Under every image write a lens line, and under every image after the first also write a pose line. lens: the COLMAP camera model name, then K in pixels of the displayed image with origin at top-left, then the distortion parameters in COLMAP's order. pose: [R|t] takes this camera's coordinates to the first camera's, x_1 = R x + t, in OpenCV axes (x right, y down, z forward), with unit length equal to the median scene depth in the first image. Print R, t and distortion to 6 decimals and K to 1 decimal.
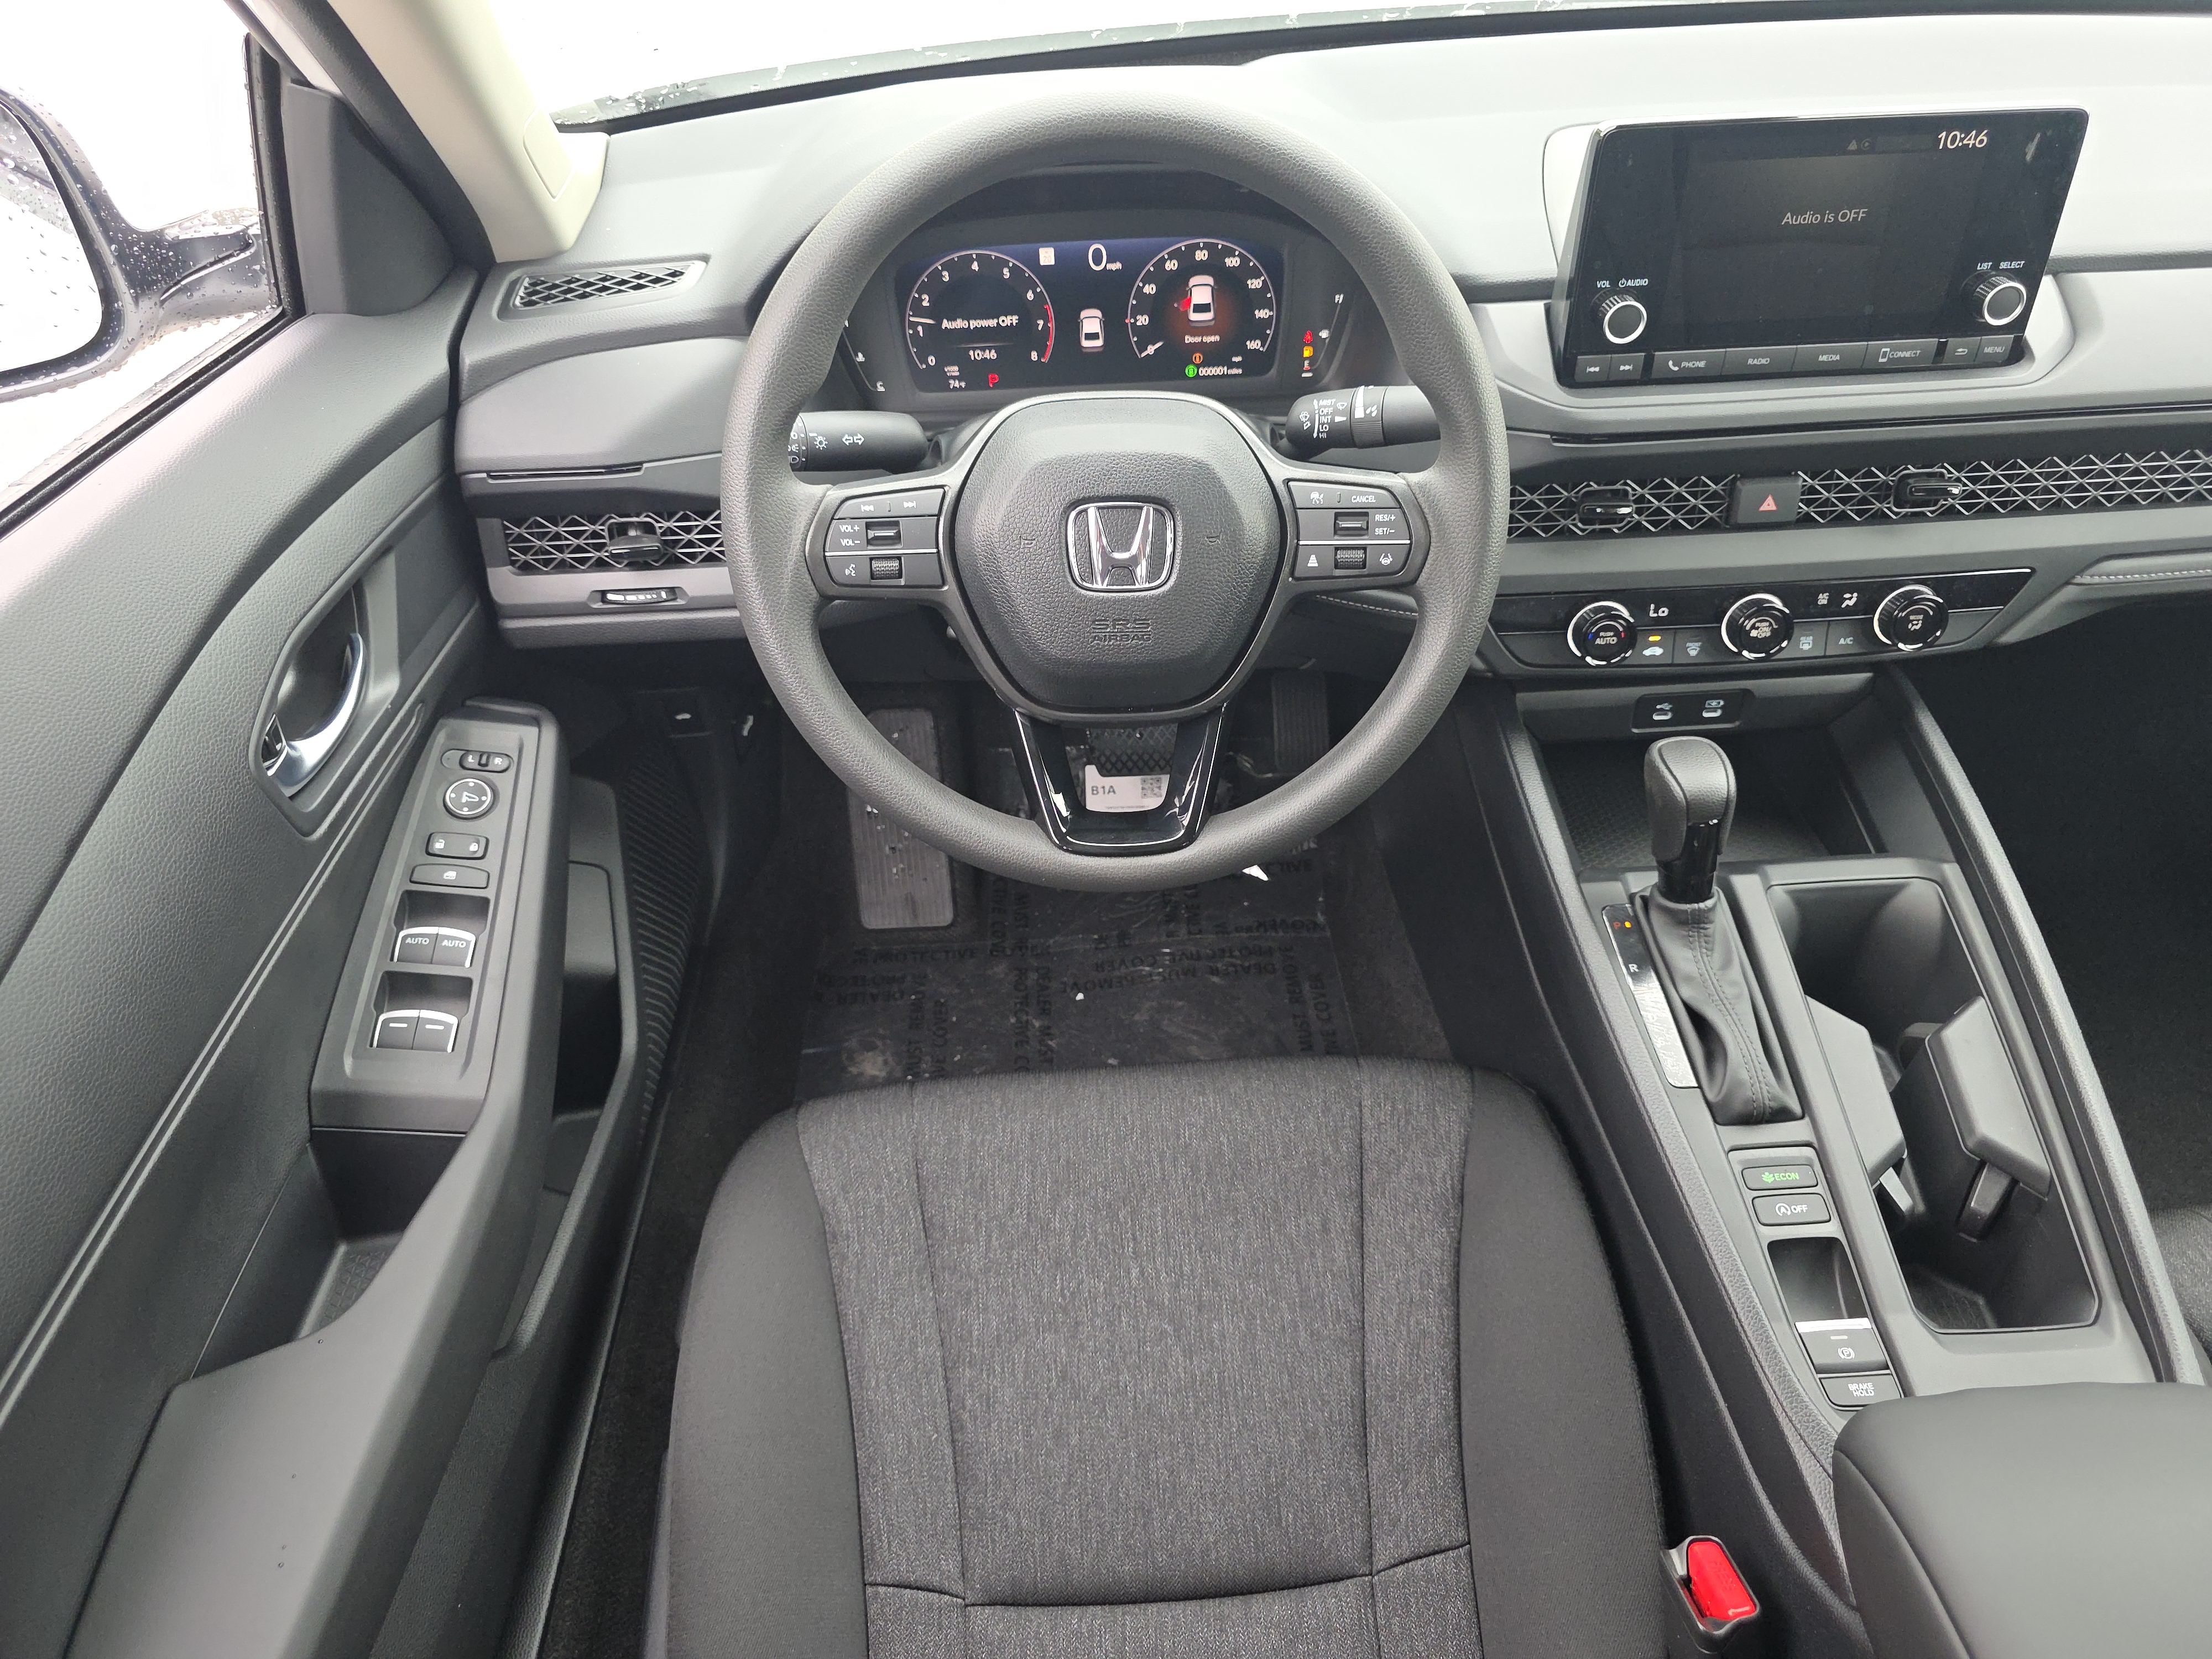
lens RADIAL K [[1532.3, 0, 1101.4], [0, 1532.3, 816.5], [0, 0, 1]] dist [0.041132, -0.051310]
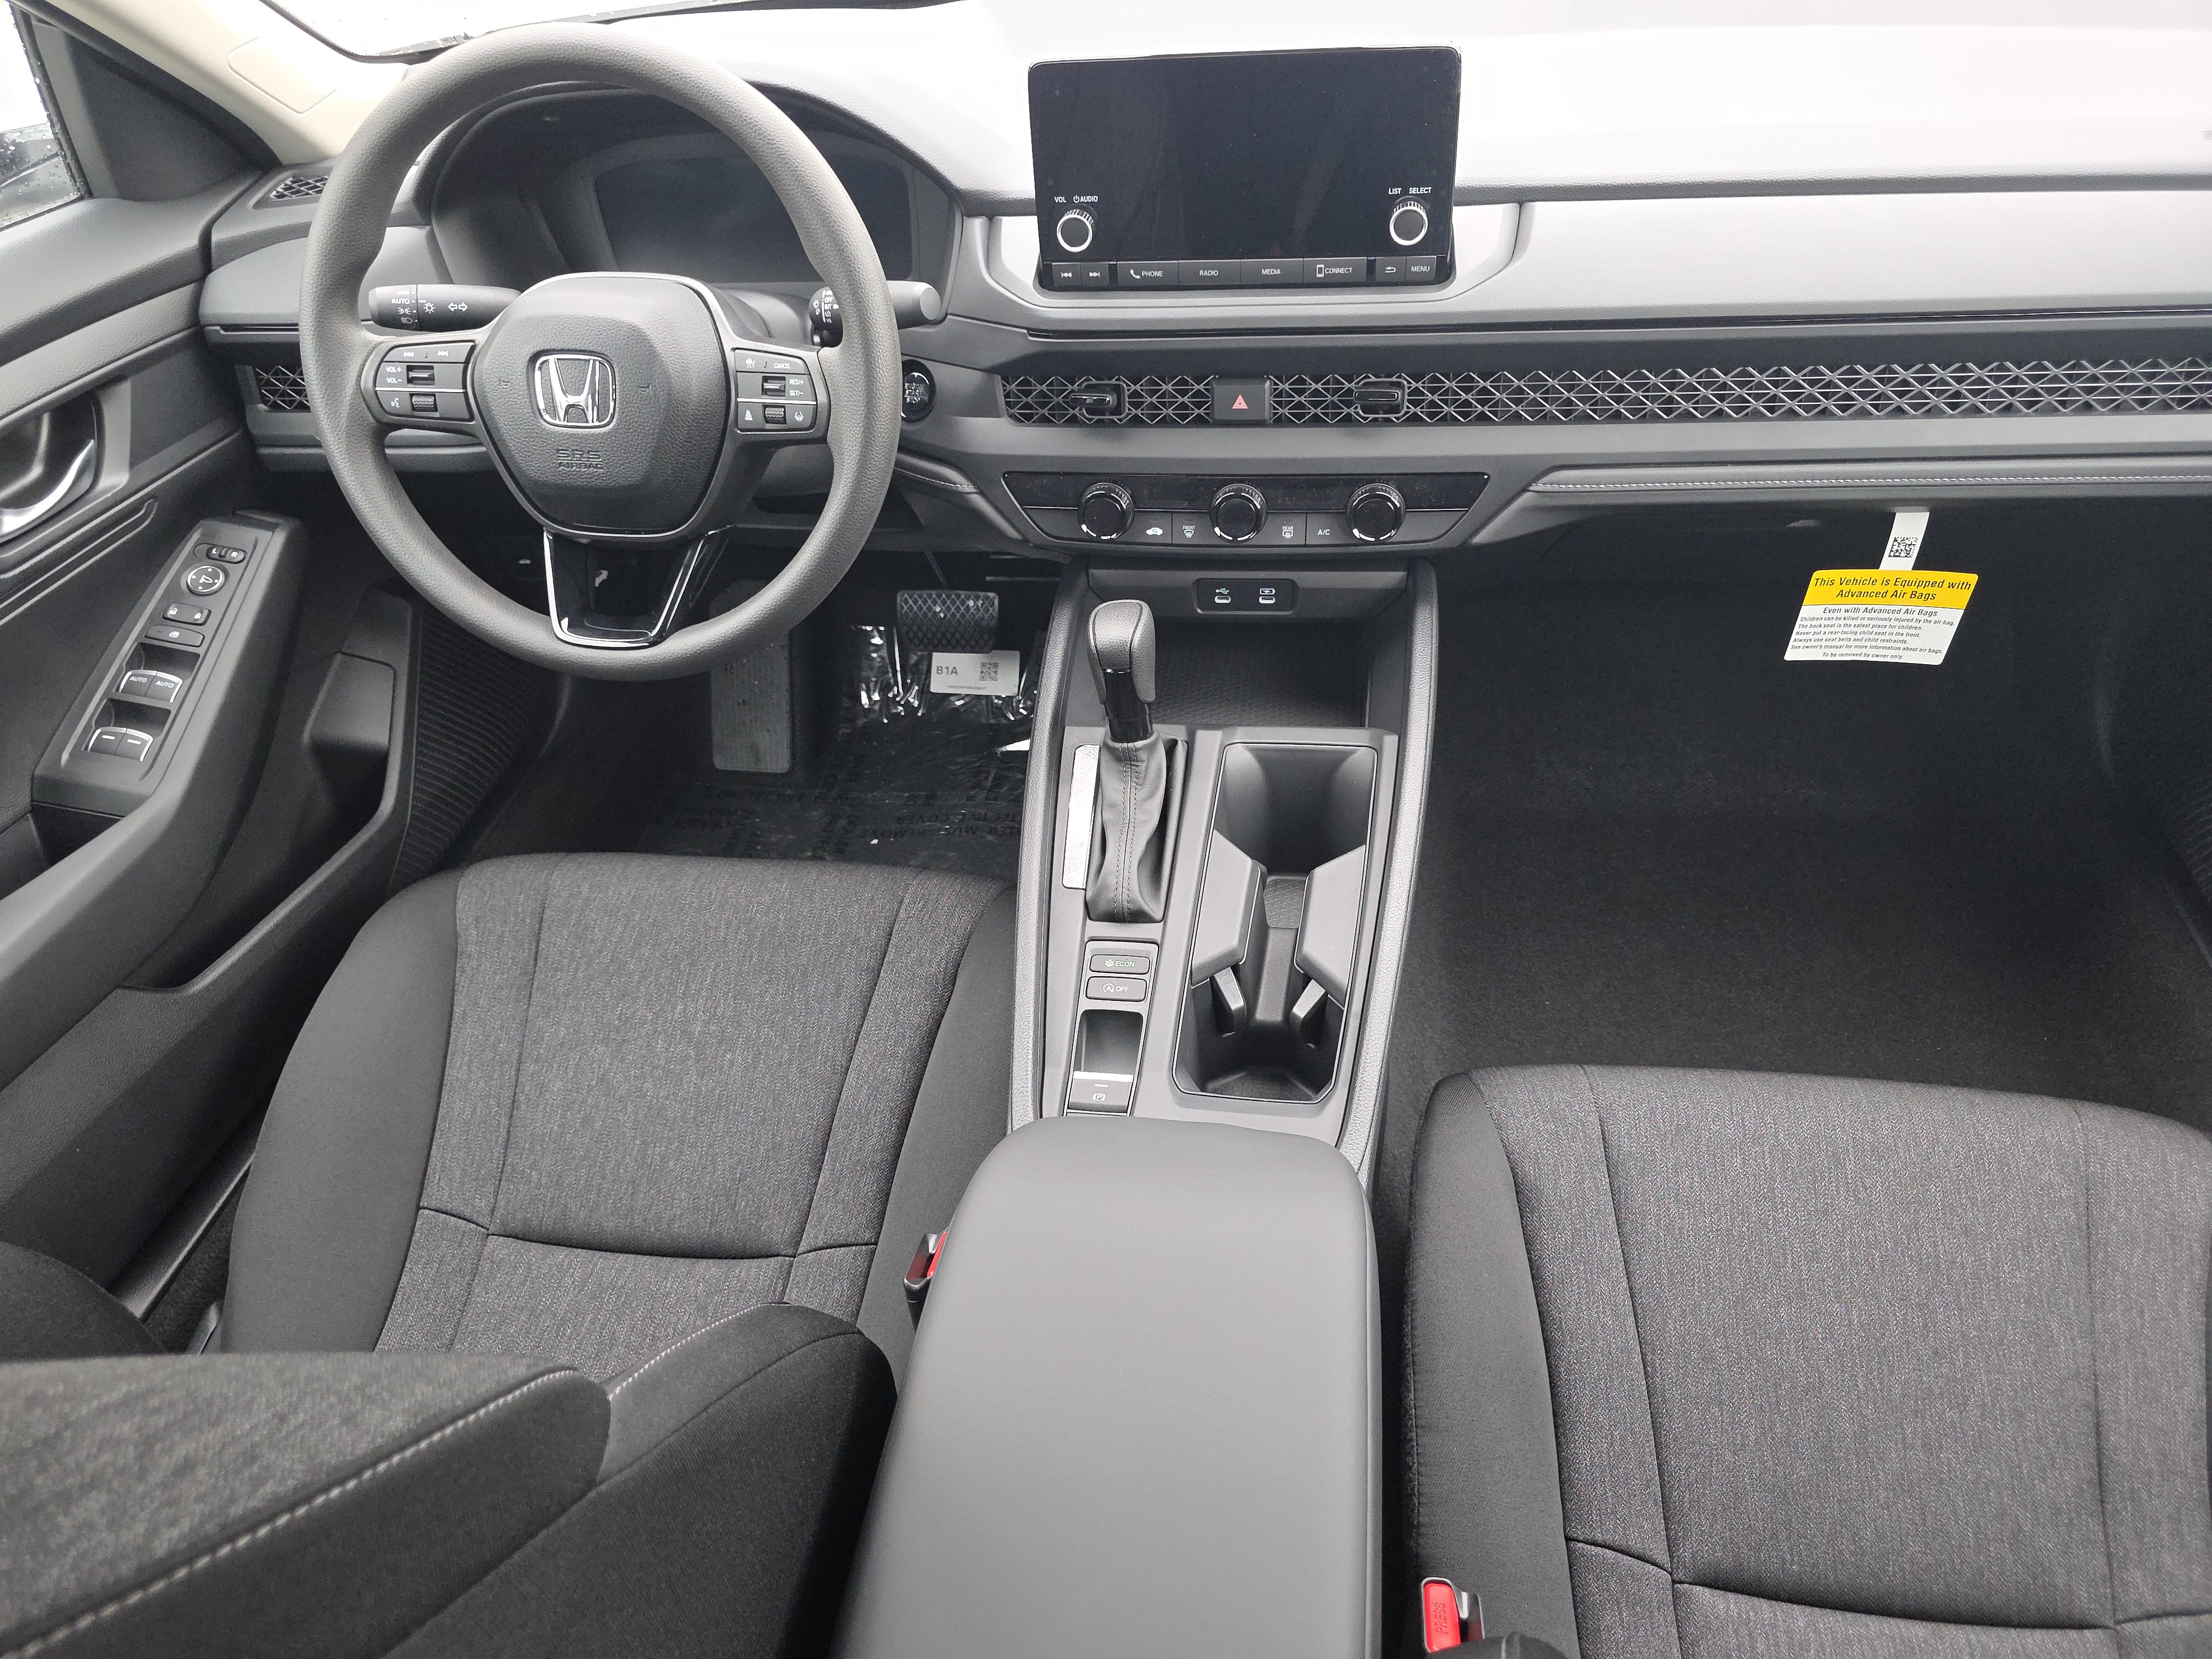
lens RADIAL K [[1532.3, 0, 1110.0], [0, 1532.3, 832.0], [0, 0, 1]] dist [0.041132, -0.051310]
pose [[0.980119, 0.094631, -0.174389, 0.589210], [-0.088648, 0.995185, 0.041804, 0.078022], [0.177506, -0.025514, 0.983789, -0.151688]]
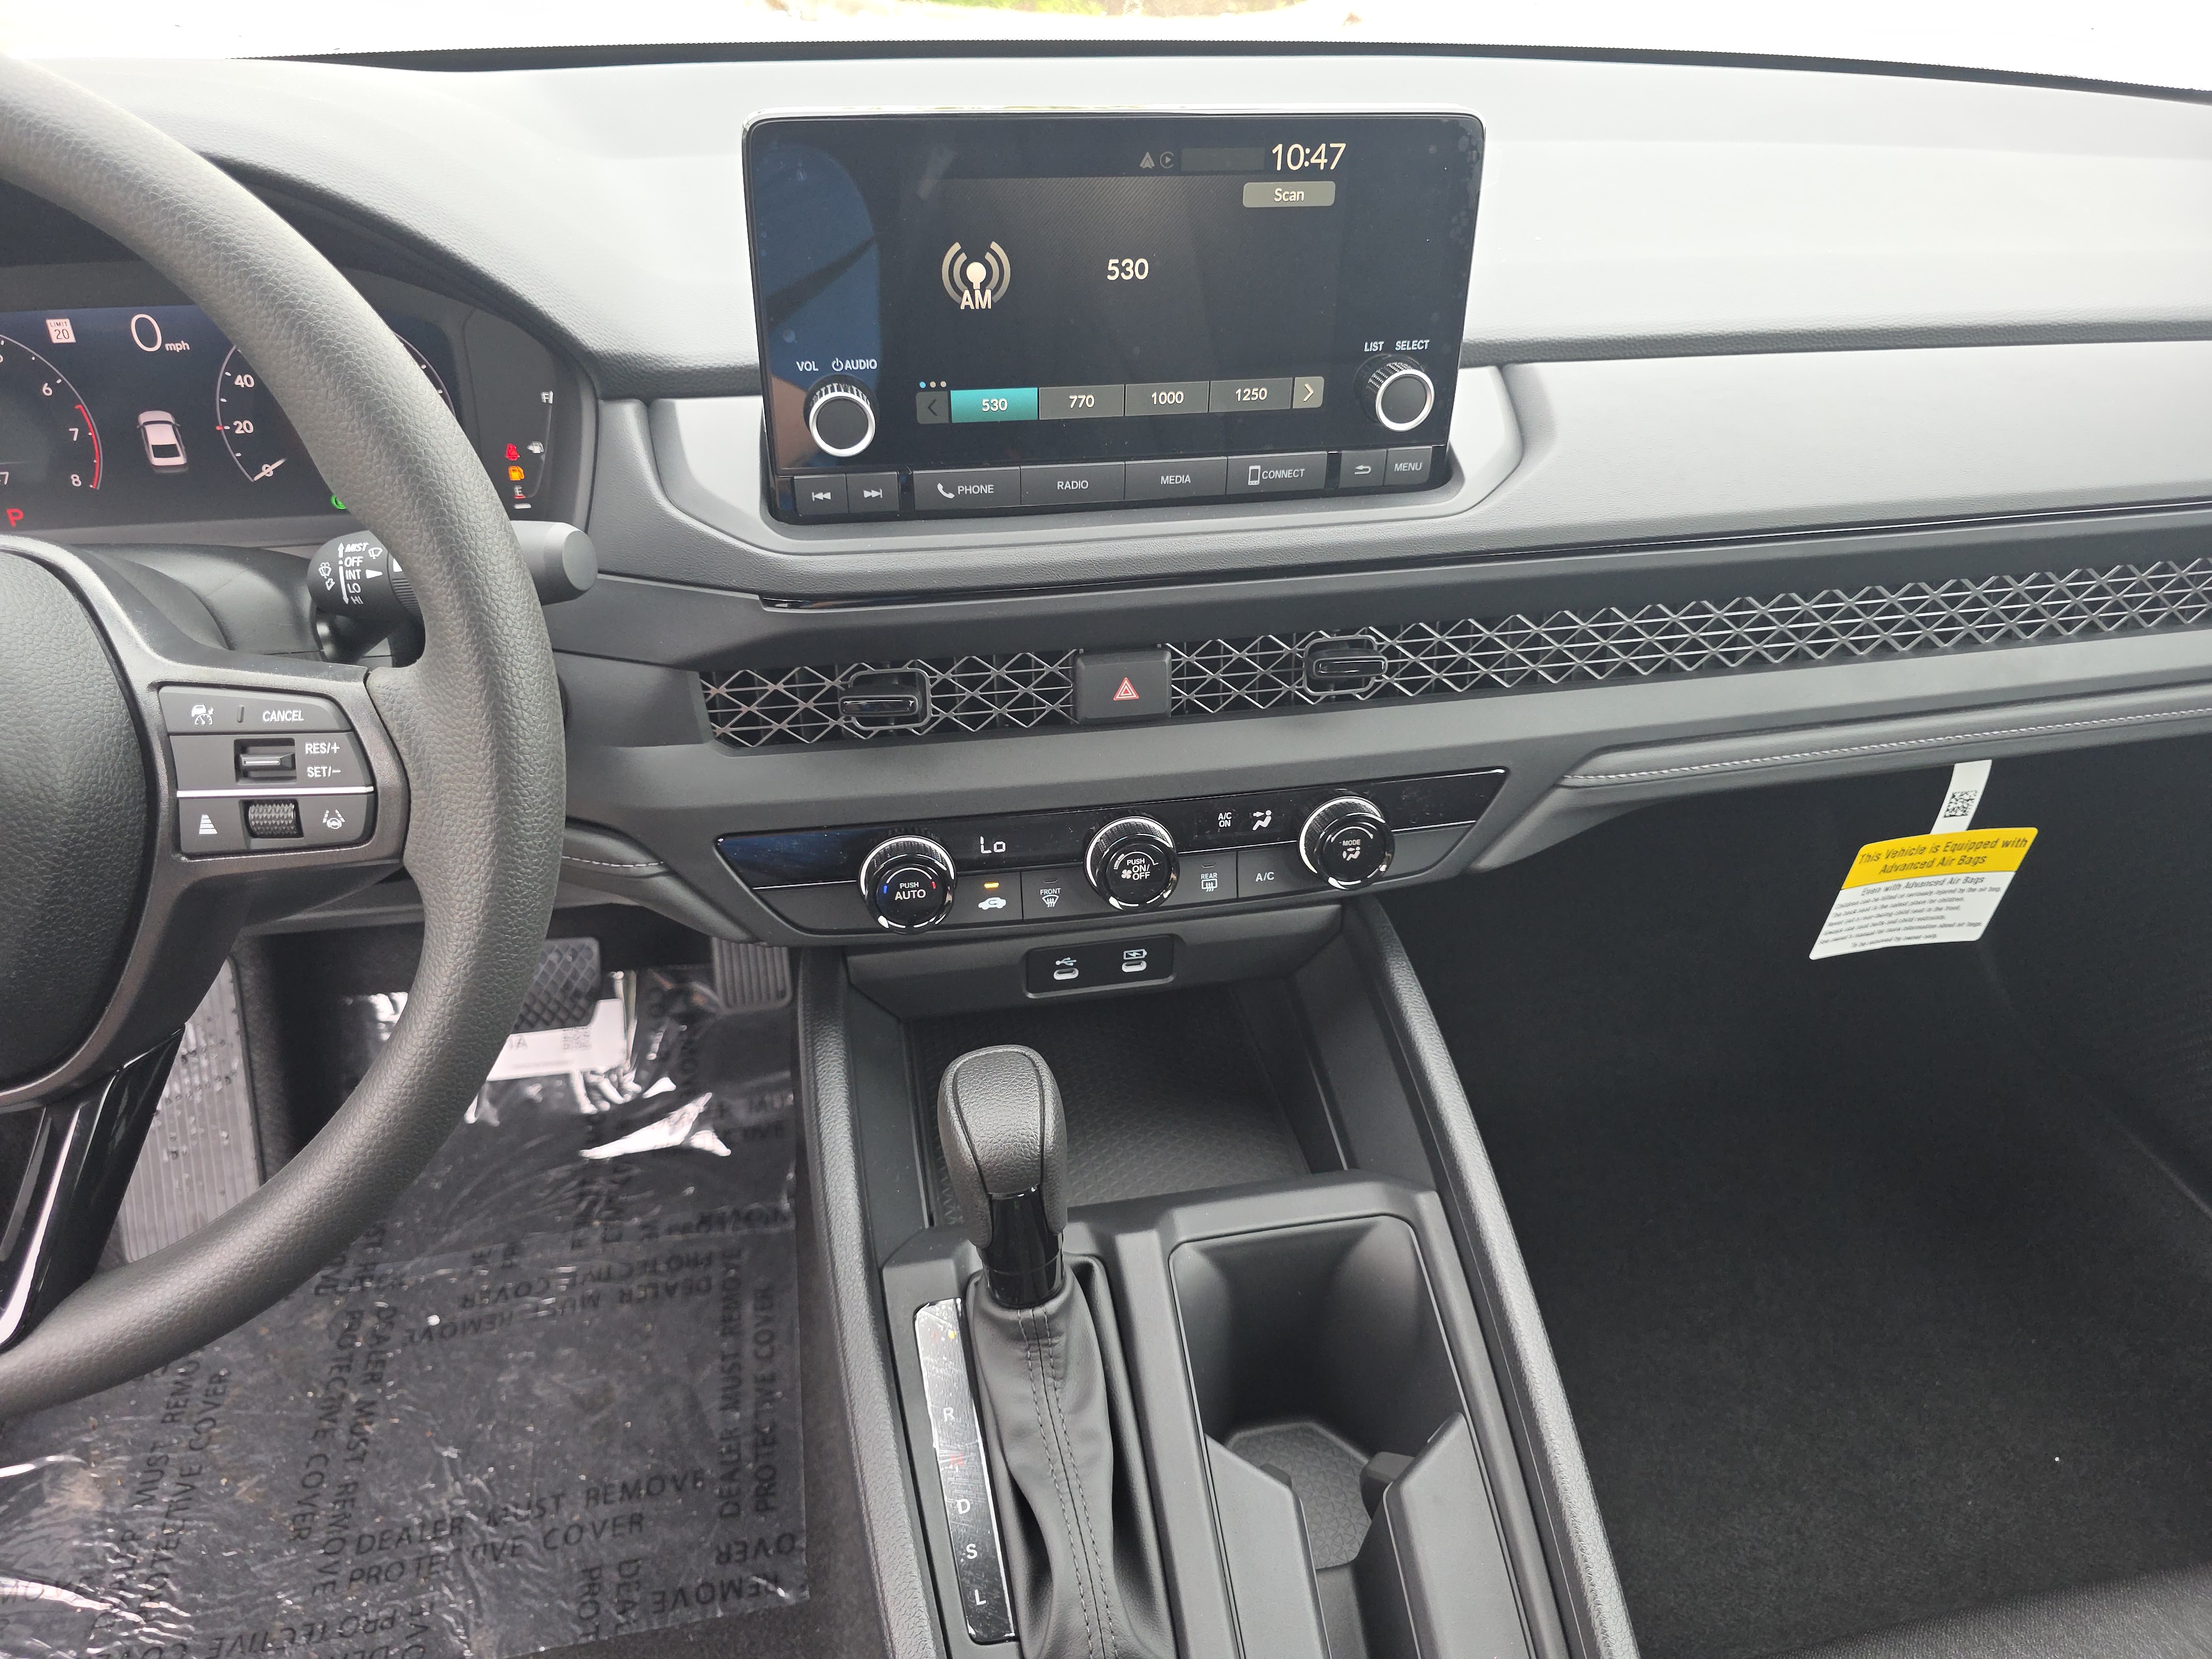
lens RADIAL K [[1532.3, 0, 1109.6], [0, 1532.3, 820.2], [0, 0, 1]] dist [0.041132, -0.051310]
pose [[0.987535, -0.037272, 0.152923, 0.331754], [0.050092, 0.995466, -0.080856, -0.093769], [-0.149216, 0.087508, 0.984925, 0.349187]]
